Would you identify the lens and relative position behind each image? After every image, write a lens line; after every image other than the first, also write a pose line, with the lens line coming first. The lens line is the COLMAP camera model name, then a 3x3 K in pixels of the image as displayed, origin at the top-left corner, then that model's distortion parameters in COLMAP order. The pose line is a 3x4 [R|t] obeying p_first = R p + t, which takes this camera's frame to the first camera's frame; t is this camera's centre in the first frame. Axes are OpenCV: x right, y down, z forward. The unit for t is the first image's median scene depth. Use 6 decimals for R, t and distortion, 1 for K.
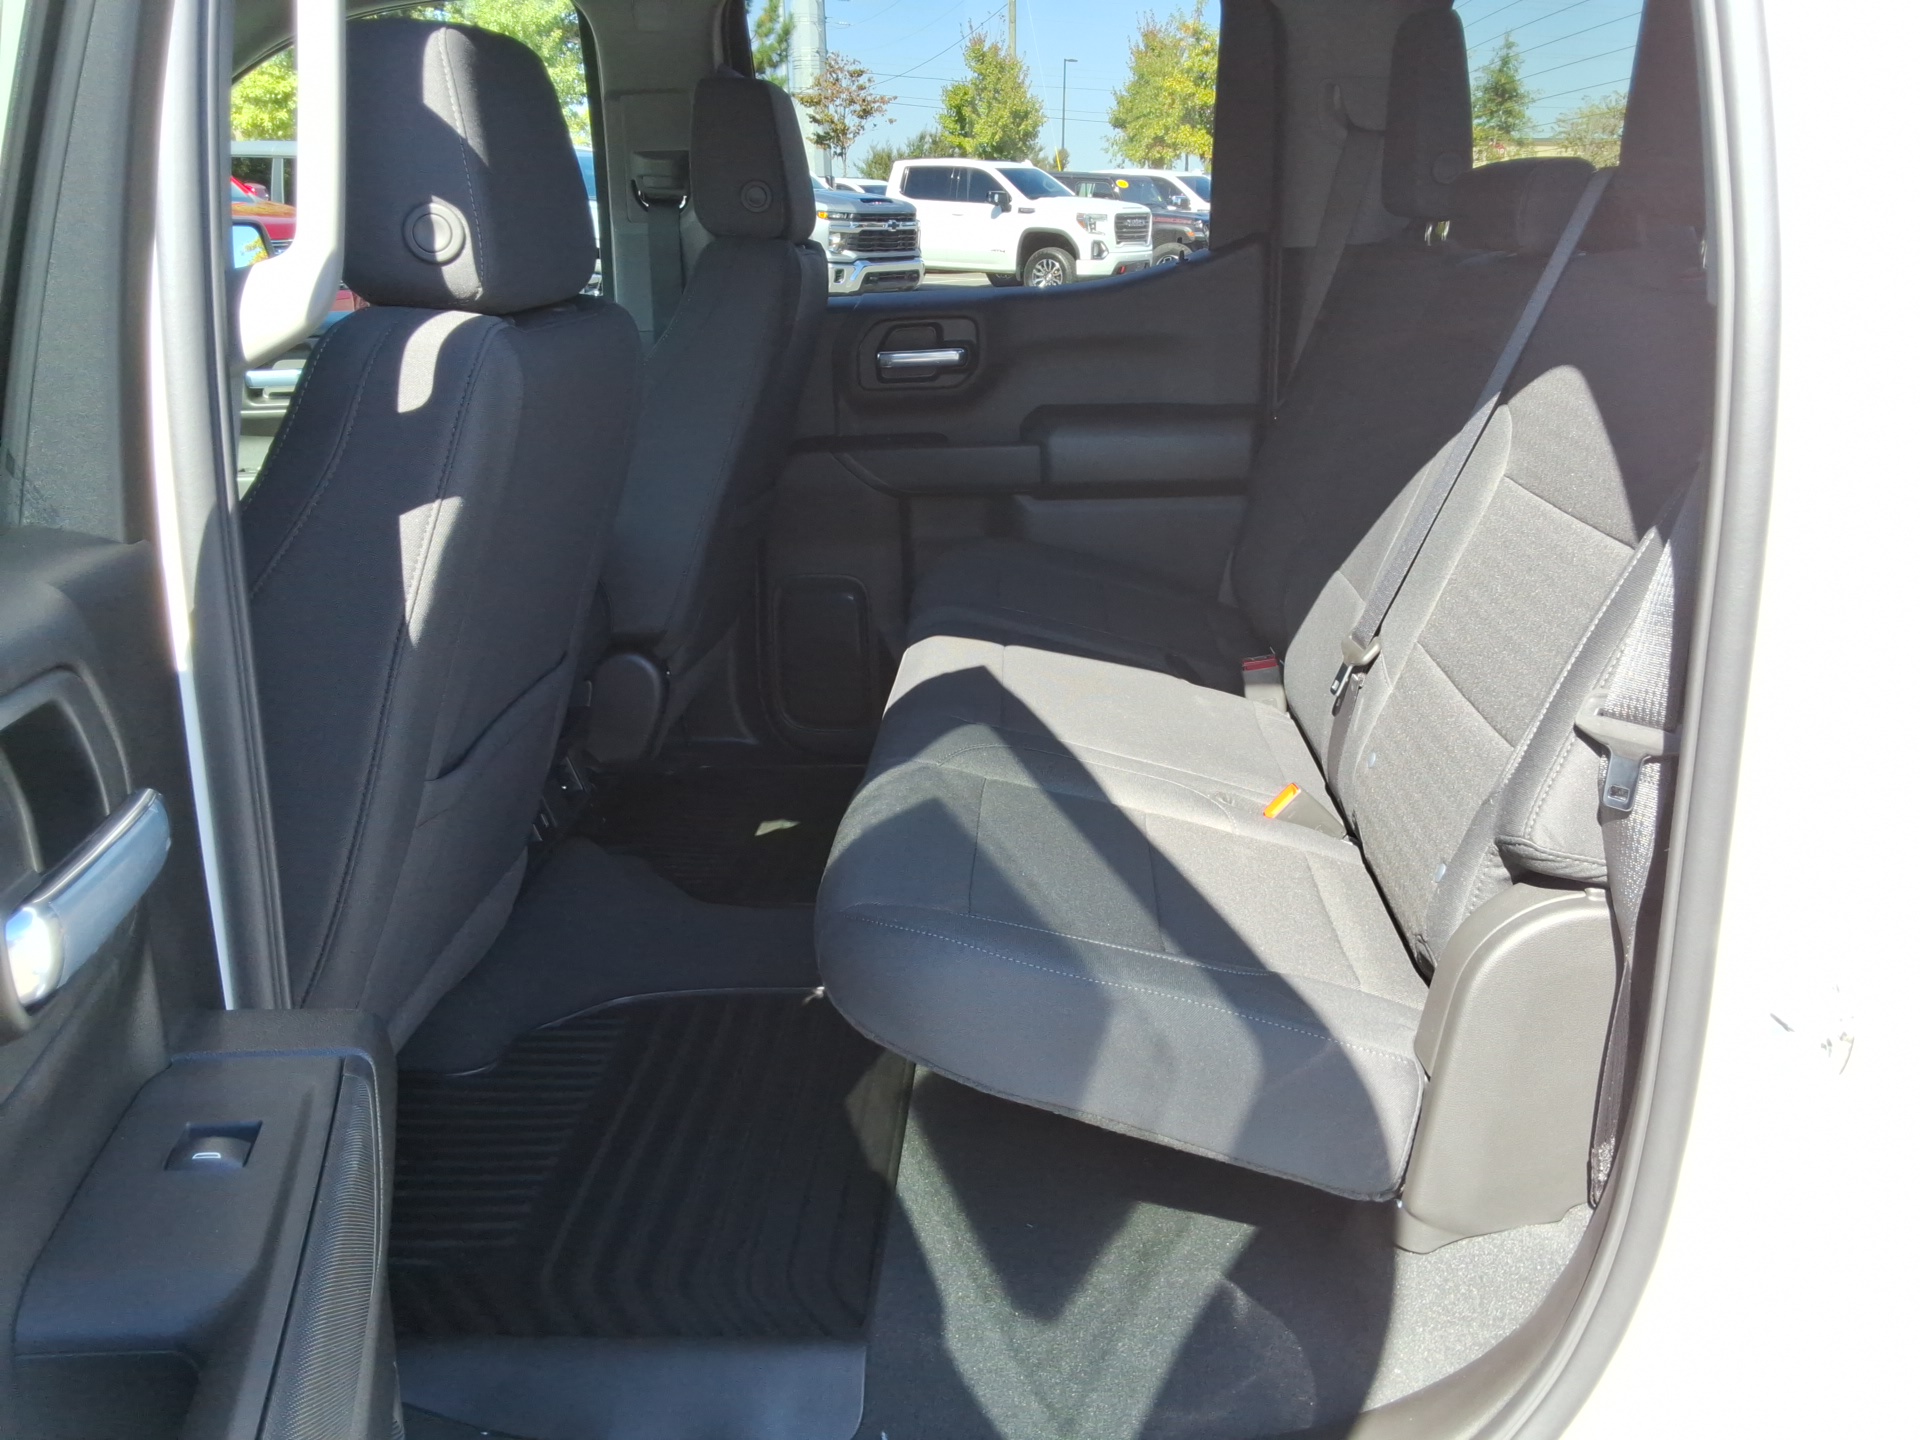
lens RADIAL K [[1546.2, 0, 970.6], [0, 1546.2, 724.1], [0, 0, 1]] dist [0.102049, -0.155623]
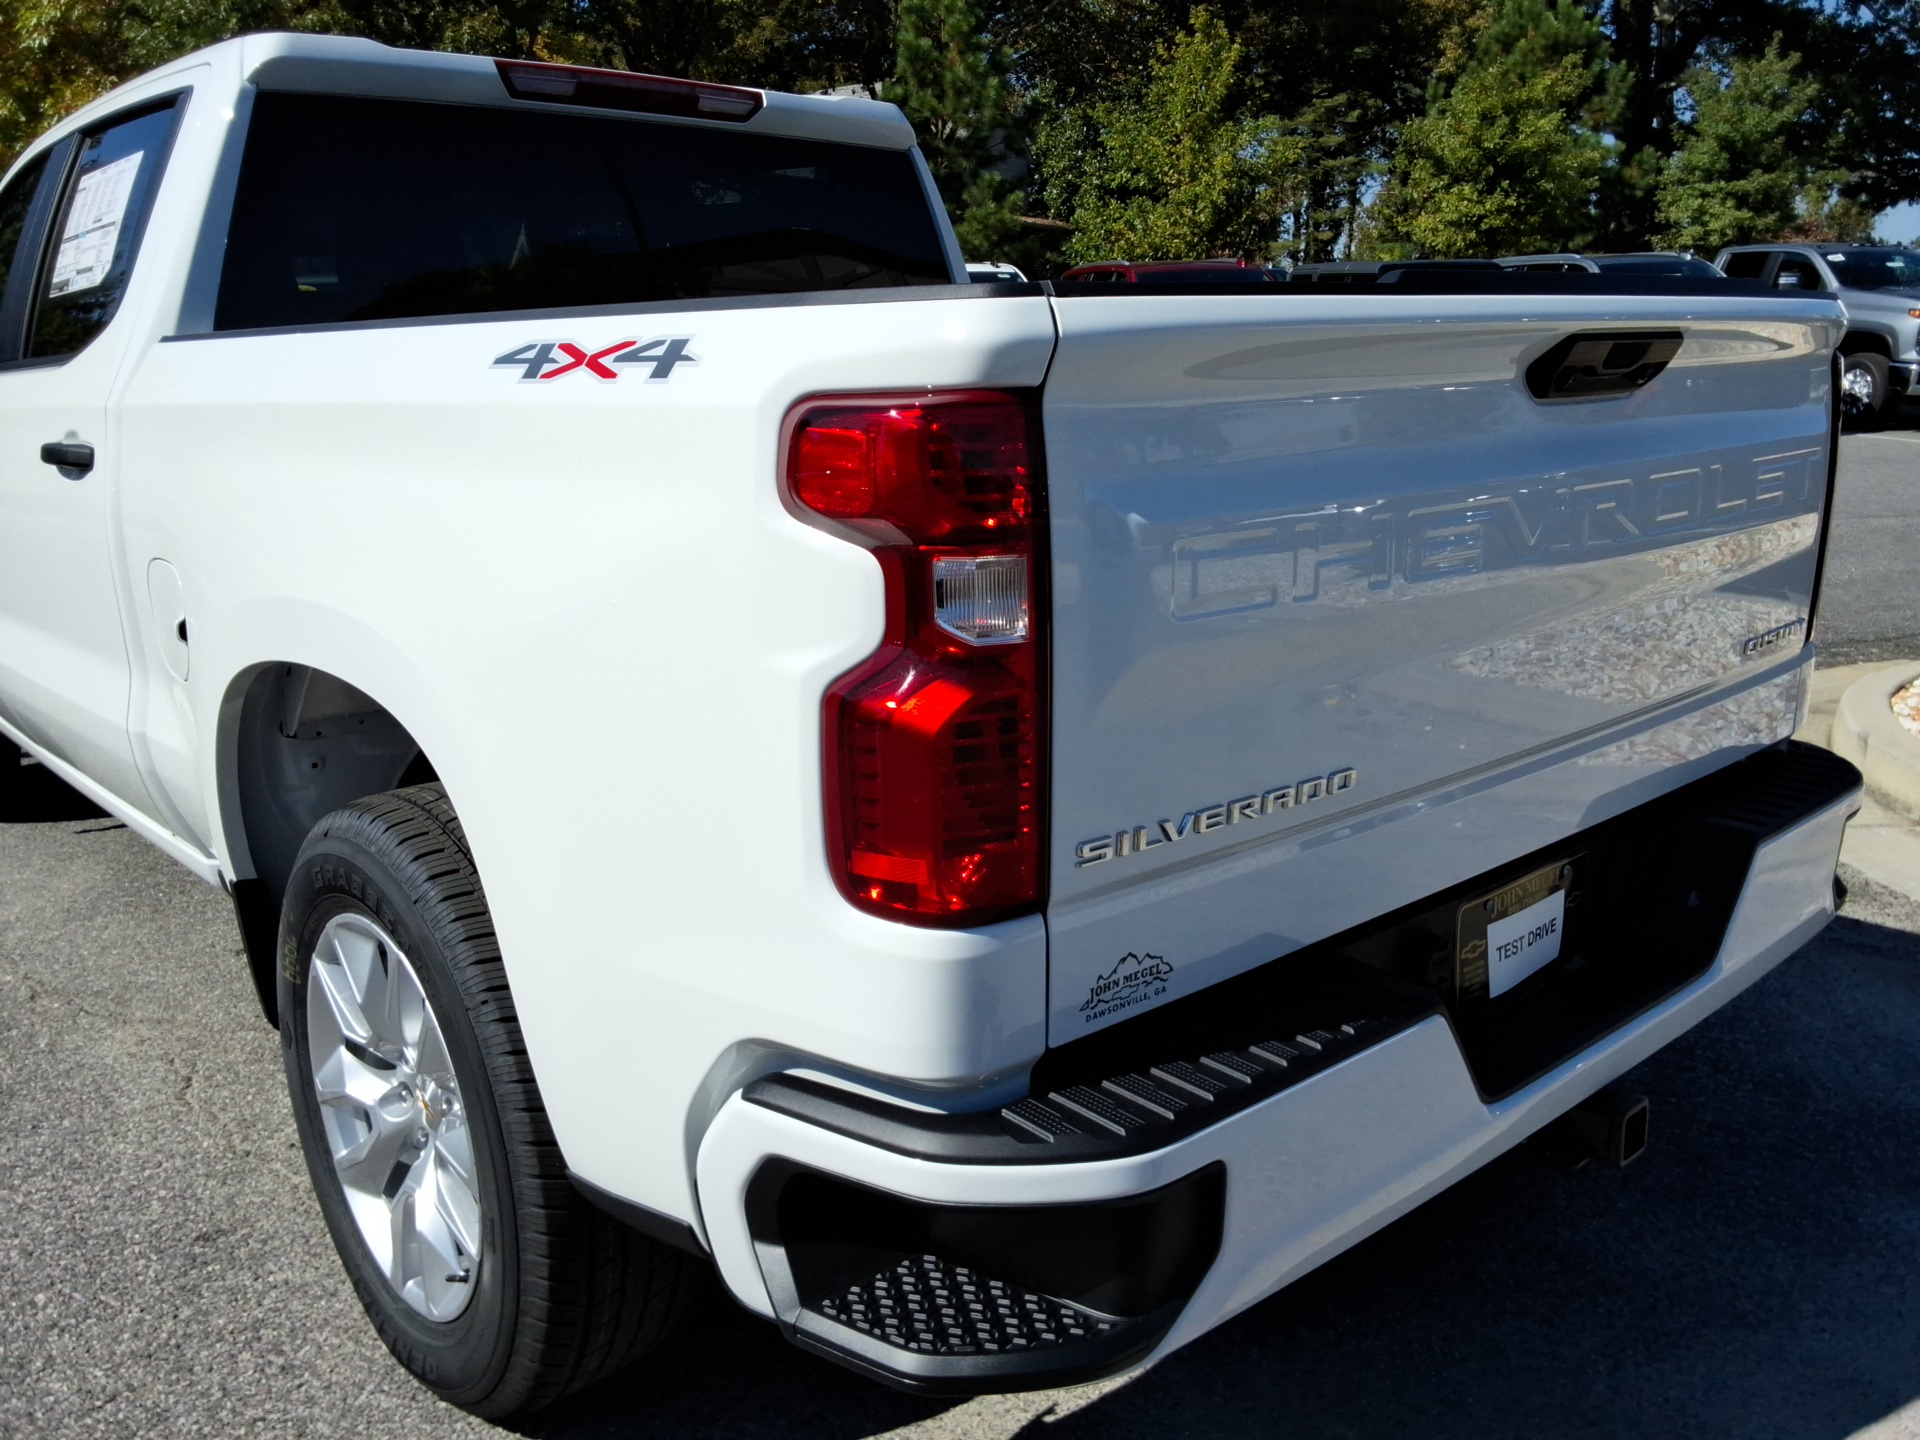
lens RADIAL K [[1546.2, 0, 967.2], [0, 1546.2, 720.0], [0, 0, 1]] dist [0.102049, -0.155623]
pose [[0.702226, 0.167967, -0.691856, 0.079098], [-0.214169, 0.976598, 0.019716, 0.002880], [0.678977, 0.134329, 0.721766, -0.002964]]
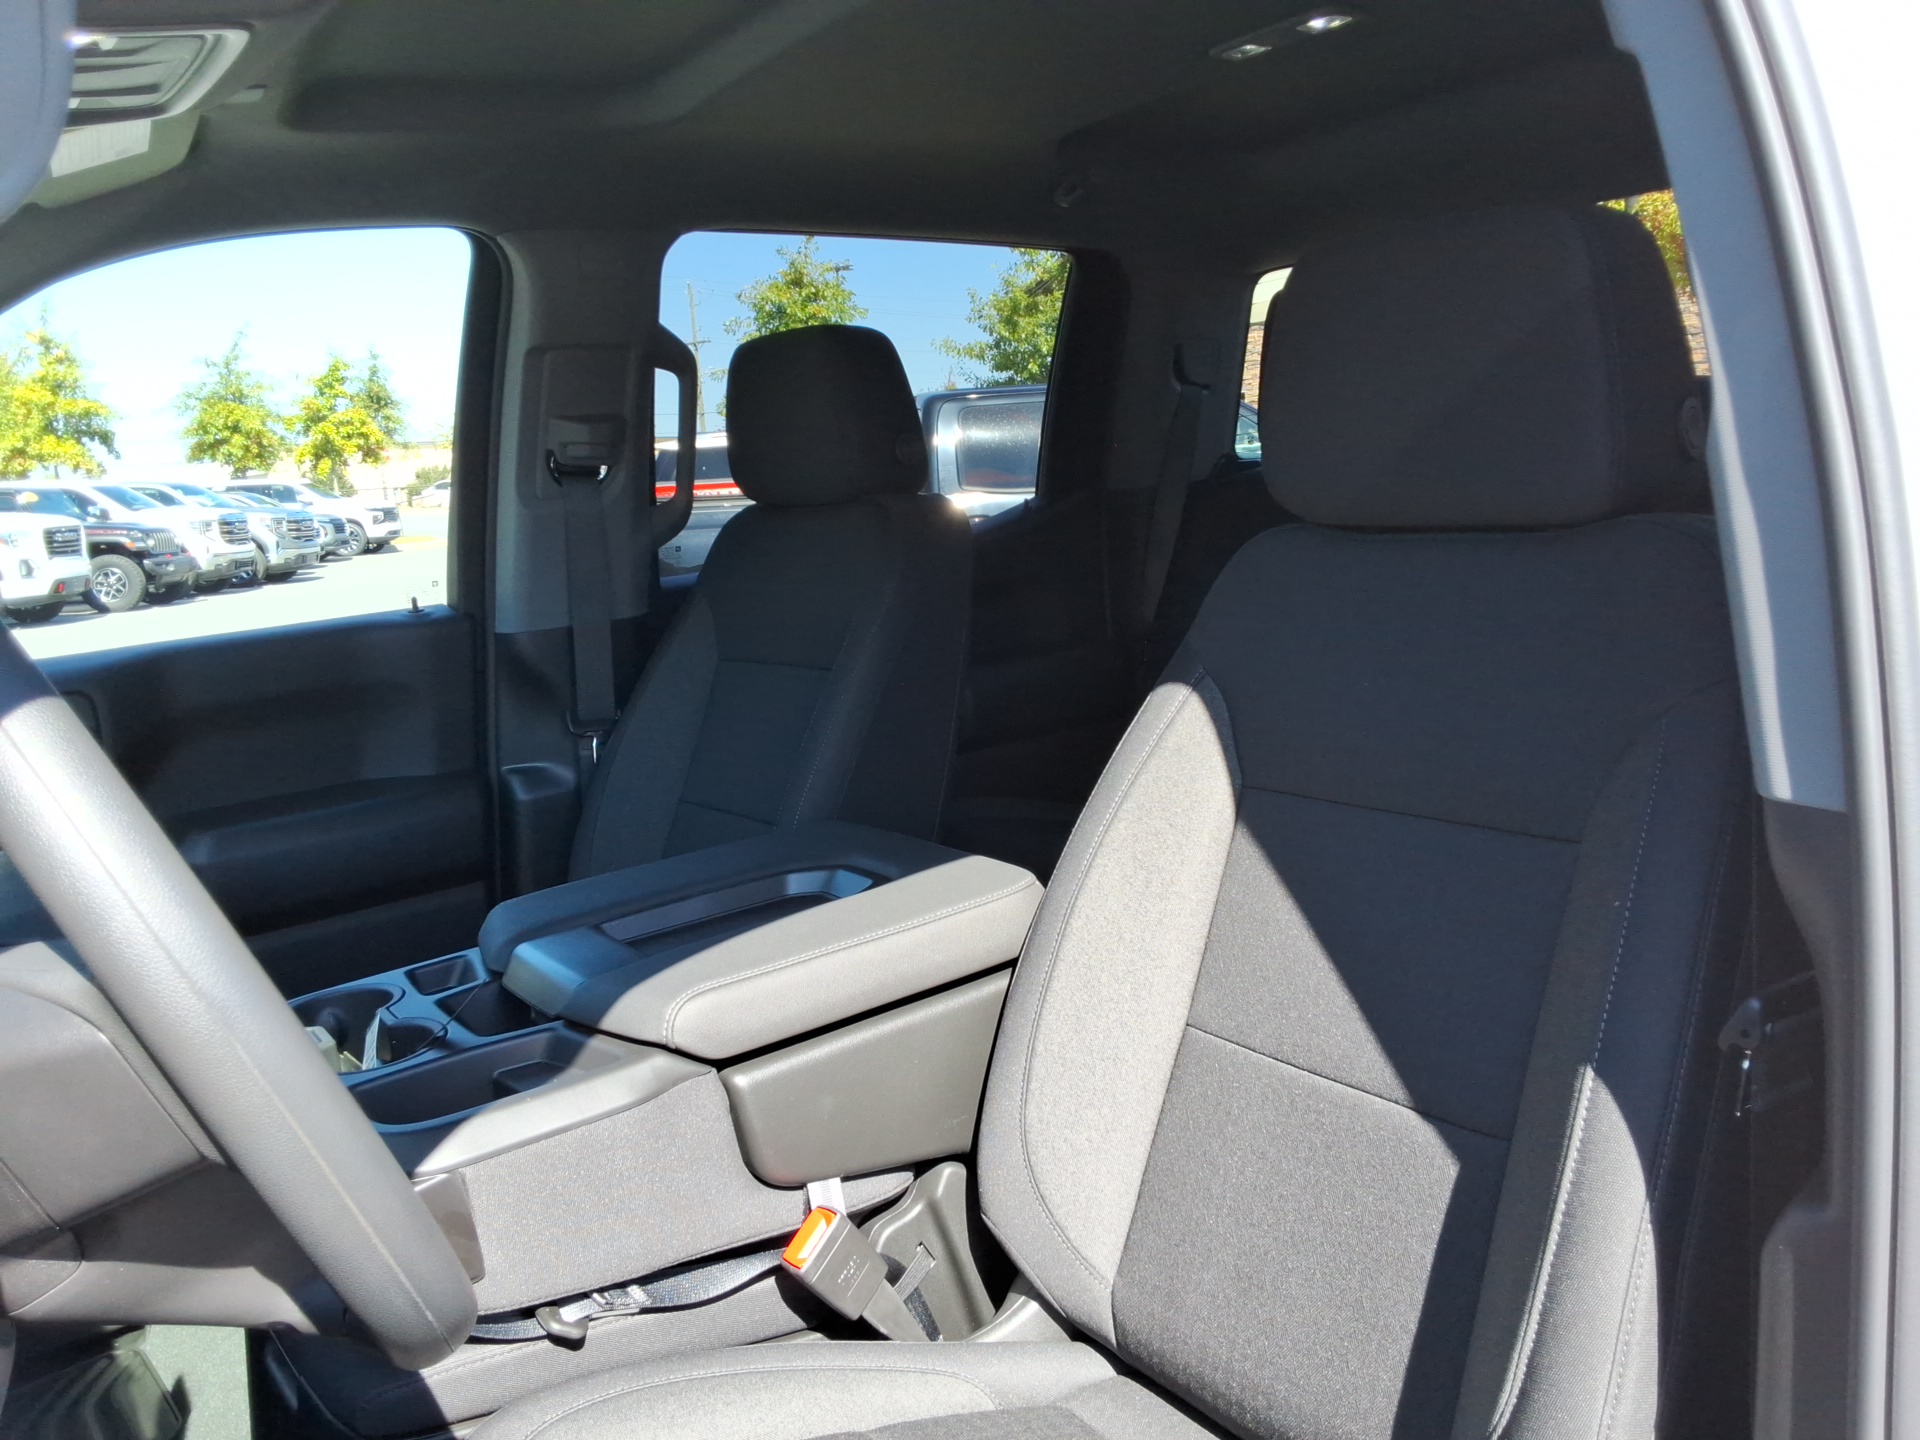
lens RADIAL K [[1546.2, 0, 975.2], [0, 1546.2, 726.6], [0, 0, 1]] dist [0.102049, -0.155623]
pose [[0.775836, -0.143984, 0.614286, -0.030151], [0.250135, 0.964023, -0.089958, -0.004268], [-0.579233, 0.223447, 0.783939, 0.014266]]
